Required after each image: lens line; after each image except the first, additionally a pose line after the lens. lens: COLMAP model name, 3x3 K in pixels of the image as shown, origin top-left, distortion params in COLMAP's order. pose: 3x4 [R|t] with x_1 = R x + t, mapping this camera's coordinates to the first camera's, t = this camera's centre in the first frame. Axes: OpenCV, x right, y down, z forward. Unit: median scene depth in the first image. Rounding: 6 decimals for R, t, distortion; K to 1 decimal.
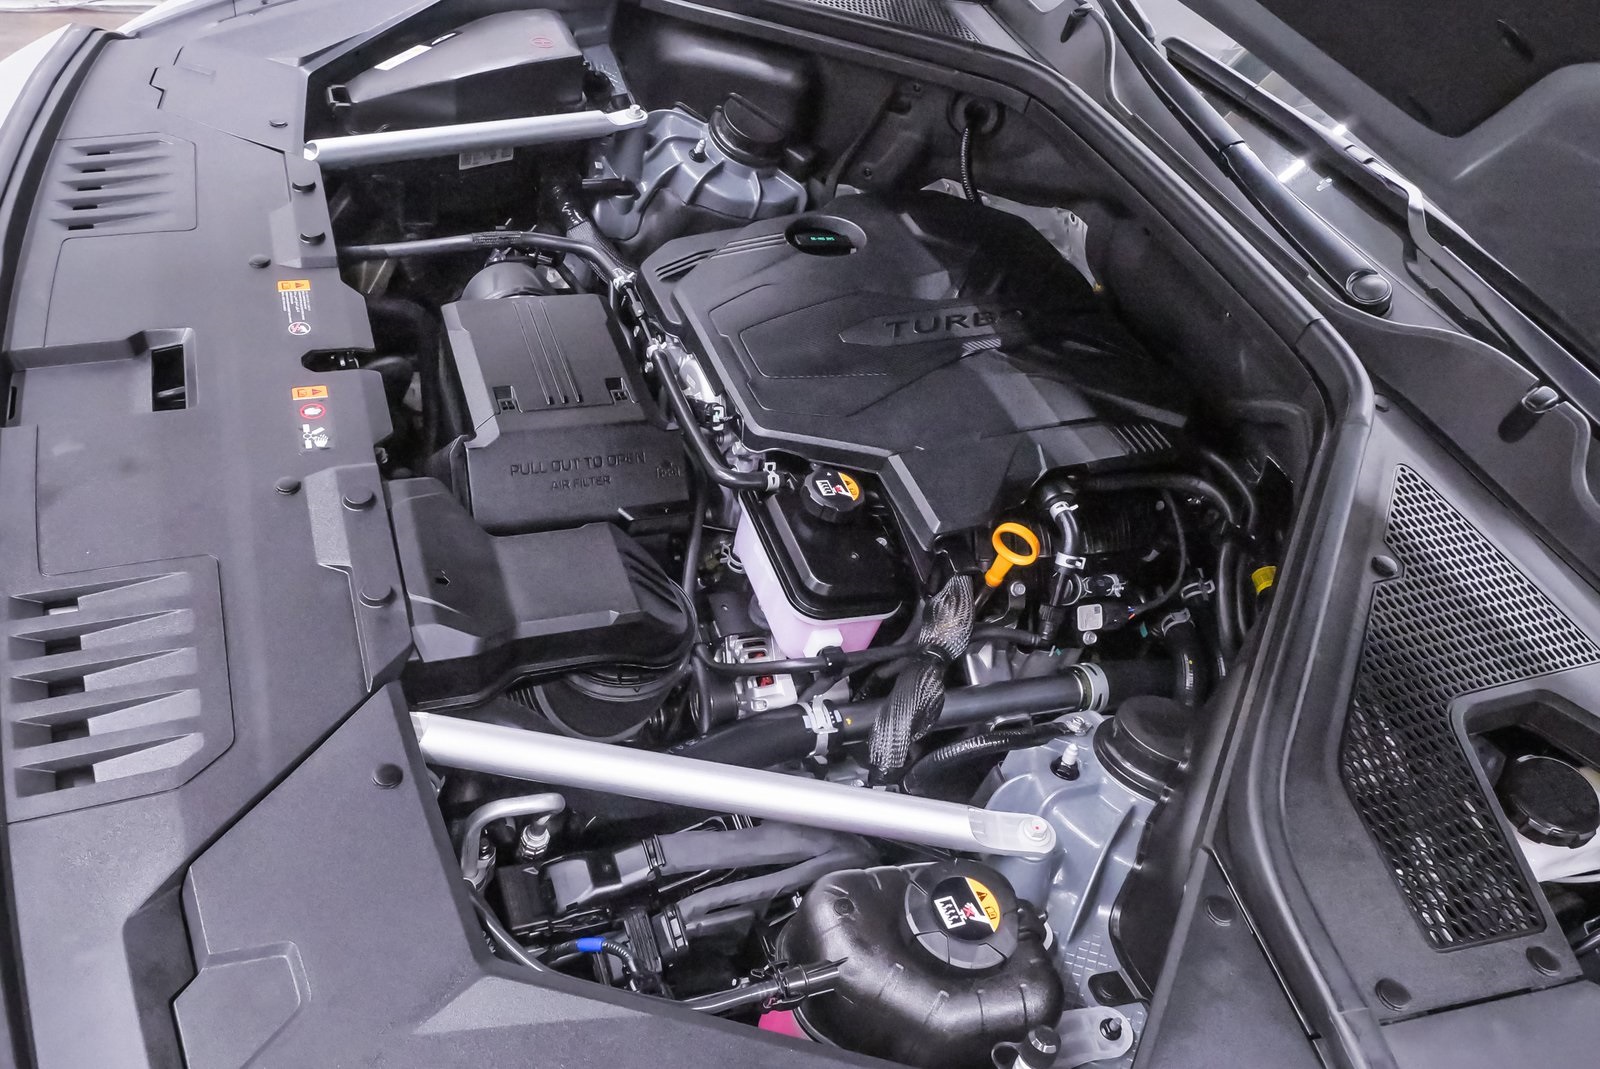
lens RADIAL K [[1254.3, 0, 800.0], [0, 1254.3, 534.5], [0, 0, 1]] dist [0.008214, 0.005530]
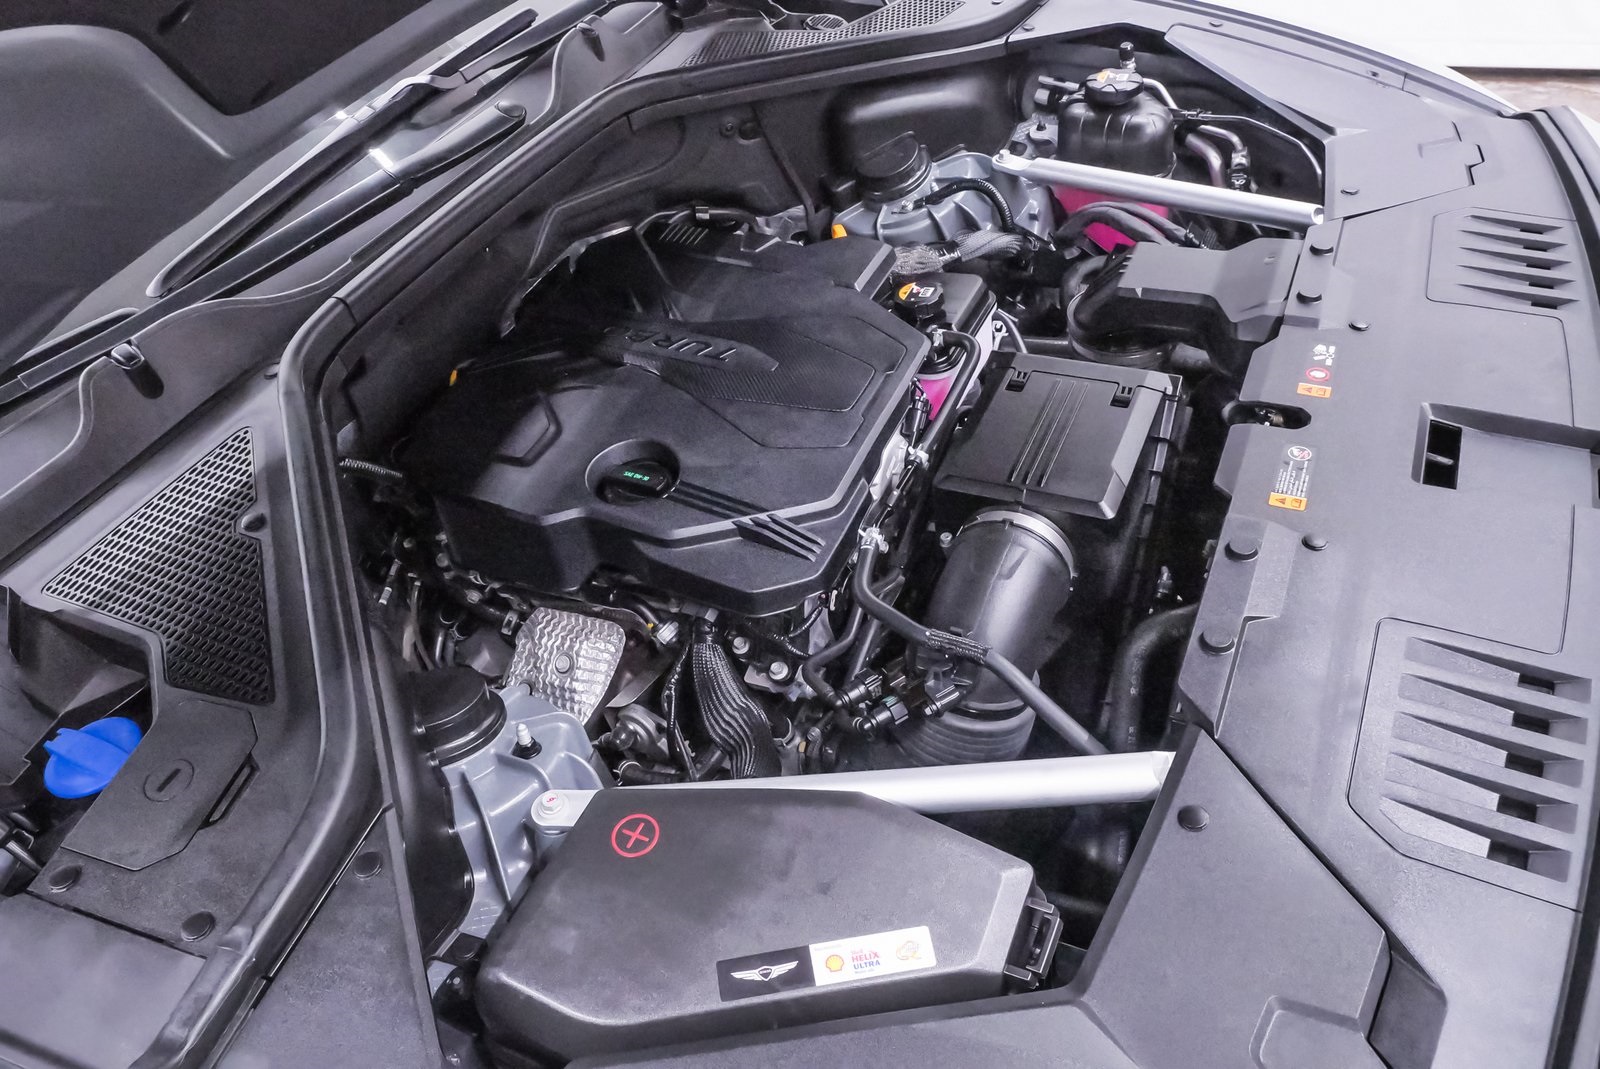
lens RADIAL K [[1164.5, 0, 800.0], [0, 1164.5, 534.5], [0, 0, 1]] dist [-0.025786, 0.003797]
pose [[-0.709526, -0.529439, 0.465045, -0.536040], [0.491938, 0.100369, 0.864825, -1.037289], [-0.504549, 0.842390, 0.189237, 1.011488]]
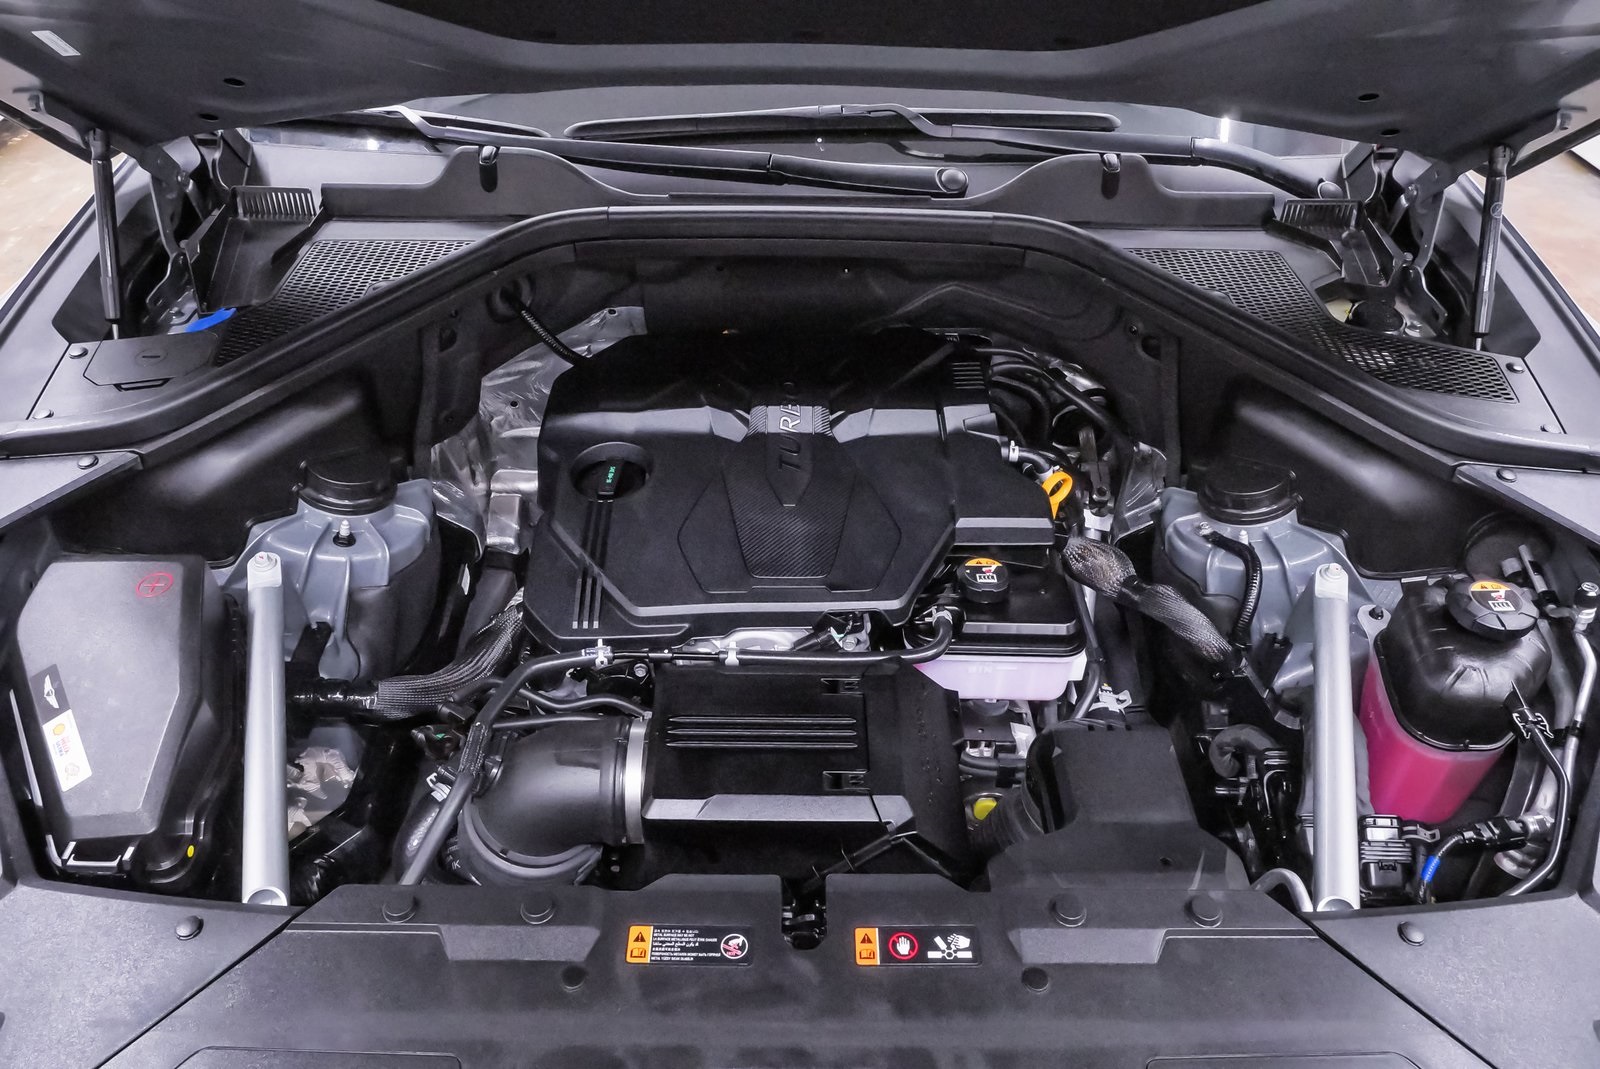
lens RADIAL K [[1164.5, 0, 800.0], [0, 1164.5, 534.5], [0, 0, 1]] dist [-0.025786, 0.003797]
pose [[0.340147, -0.728243, 0.594946, -0.591142], [0.676137, 0.629106, 0.383490, -0.542699], [-0.653559, 0.271822, 0.706381, 0.365212]]
